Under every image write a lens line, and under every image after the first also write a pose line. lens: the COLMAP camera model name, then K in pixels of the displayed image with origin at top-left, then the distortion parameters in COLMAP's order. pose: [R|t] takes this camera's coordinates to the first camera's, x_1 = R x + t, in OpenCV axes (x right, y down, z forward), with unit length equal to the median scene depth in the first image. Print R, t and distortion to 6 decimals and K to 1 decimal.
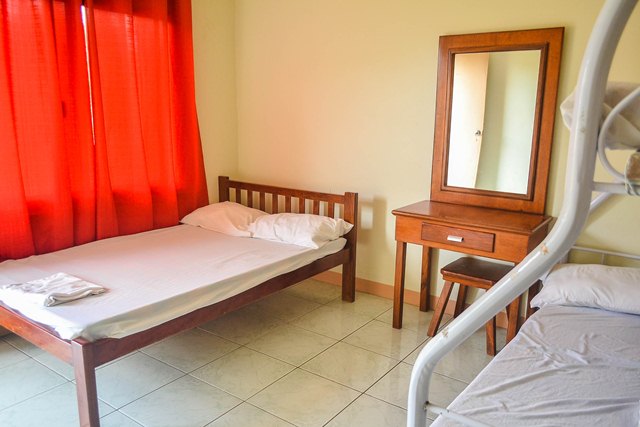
lens RADIAL K [[504.7, 0, 326.9], [0, 504.7, 226.6], [0, 0, 1]] dist [-0.010044, -0.007555]
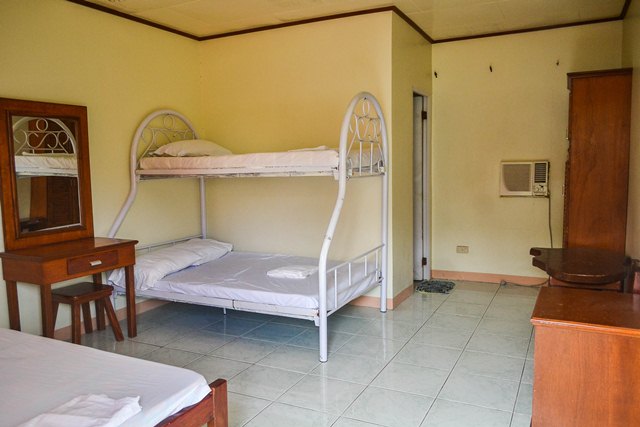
lens RADIAL K [[504.7, 0, 319.1], [0, 504.7, 216.3], [0, 0, 1]] dist [-0.010044, -0.007555]
pose [[-0.163748, -0.114405, 0.979846, -0.861360], [0.244008, 0.957692, 0.152596, -0.117073], [-0.955849, 0.264077, -0.128905, 0.486687]]
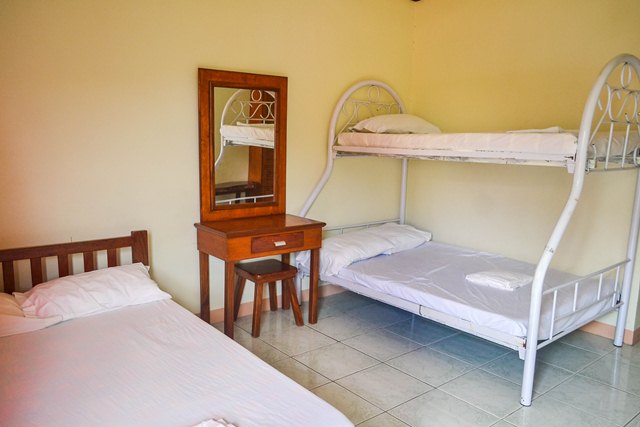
lens RADIAL K [[504.7, 0, 318.1], [0, 504.7, 216.5], [0, 0, 1]] dist [-0.010044, -0.007555]
pose [[0.260156, -0.164076, 0.951524, -0.697242], [0.208677, 0.971722, 0.110505, -0.124245], [-0.942747, 0.169813, 0.287038, 0.455423]]
